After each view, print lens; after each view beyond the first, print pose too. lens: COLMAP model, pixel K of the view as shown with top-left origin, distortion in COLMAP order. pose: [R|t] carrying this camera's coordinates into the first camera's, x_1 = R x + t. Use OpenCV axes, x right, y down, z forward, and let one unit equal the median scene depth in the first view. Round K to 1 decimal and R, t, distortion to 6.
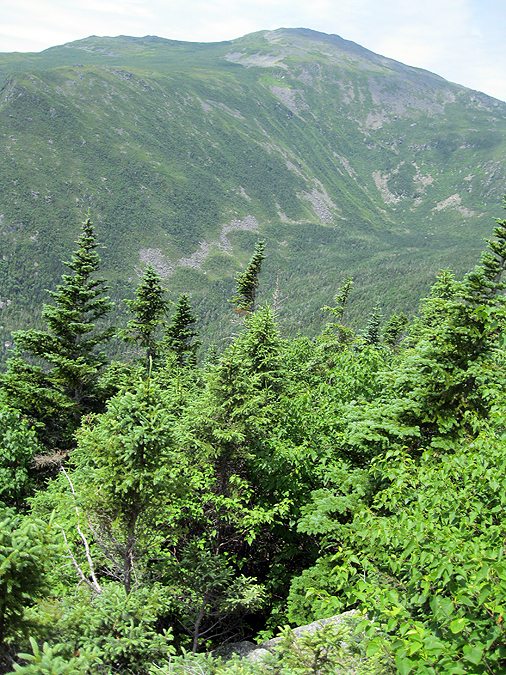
lens RADIAL K [[673.0, 0, 253.0], [0, 673.0, 337.5], [0, 0, 1]] dist [-0.136929, 0.076137]
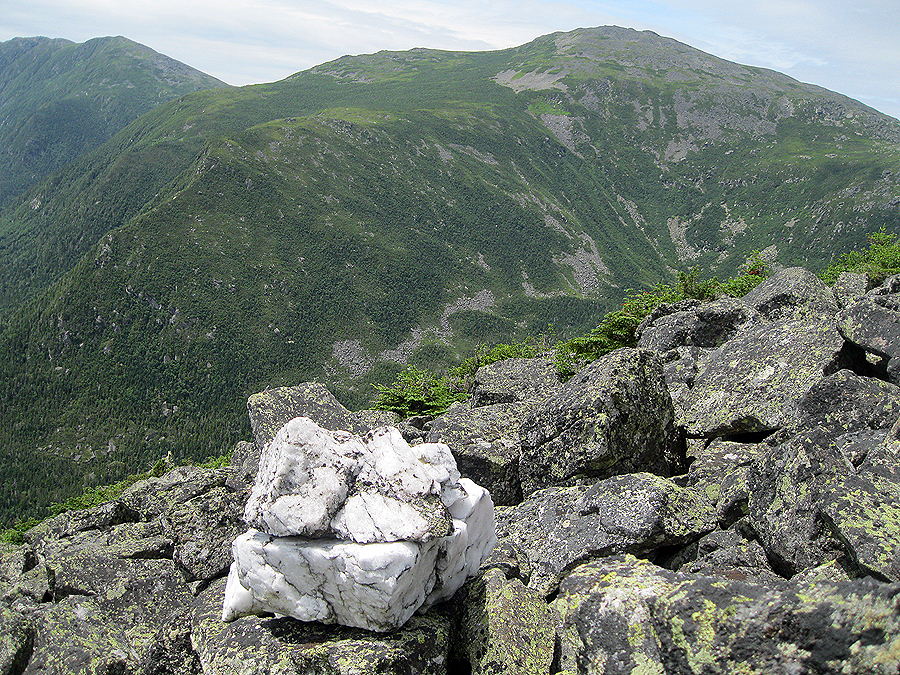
lens RADIAL K [[897.3, 0, 444.9], [0, 897.3, 311.2], [0, 0, 1]] dist [-0.136929, 0.076137]
pose [[0.979794, -0.010192, -0.199747, 0.145586], [-0.007776, 0.996005, -0.088963, -0.048496], [0.199856, 0.088718, 0.975801, -0.082751]]
